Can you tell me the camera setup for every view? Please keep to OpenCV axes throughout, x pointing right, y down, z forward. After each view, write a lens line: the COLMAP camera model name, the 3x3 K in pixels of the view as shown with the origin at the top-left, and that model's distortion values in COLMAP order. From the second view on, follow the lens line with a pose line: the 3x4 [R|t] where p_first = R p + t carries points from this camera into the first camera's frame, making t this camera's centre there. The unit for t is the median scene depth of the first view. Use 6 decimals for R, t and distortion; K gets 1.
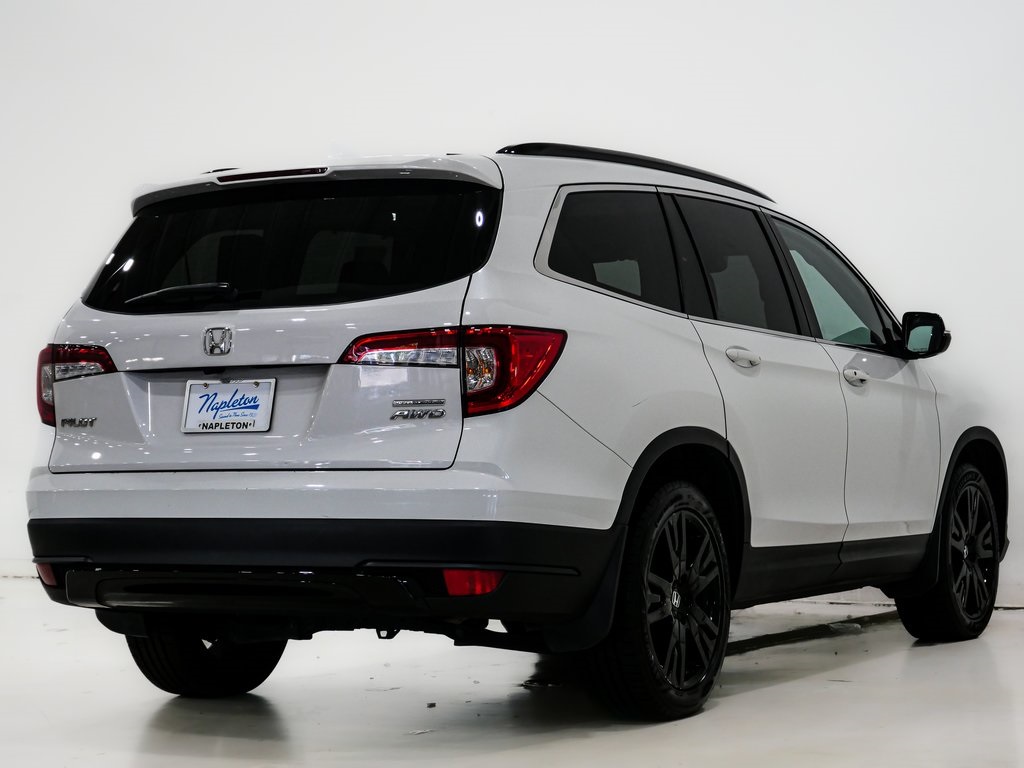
lens RADIAL K [[2258.6, 0, 512.0], [0, 2258.6, 384.0], [0, 0, 1]] dist [-0.012642, 0.146379]
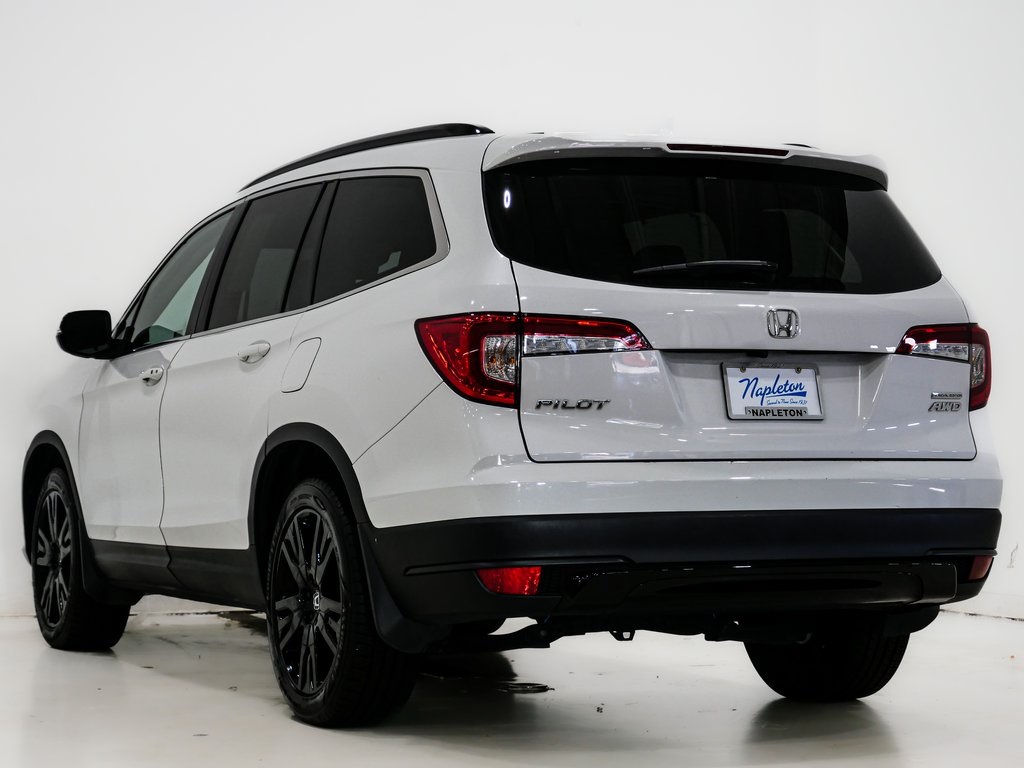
lens RADIAL K [[2406.5, 0, 512.0], [0, 2406.5, 384.0], [0, 0, 1]] dist [0.032991, 0.322117]
pose [[0.587869, 0.032588, 0.808300, -1.004415], [-0.027356, 0.999418, -0.020397, 0.029892], [-0.808494, -0.010121, 0.588418, 0.490376]]
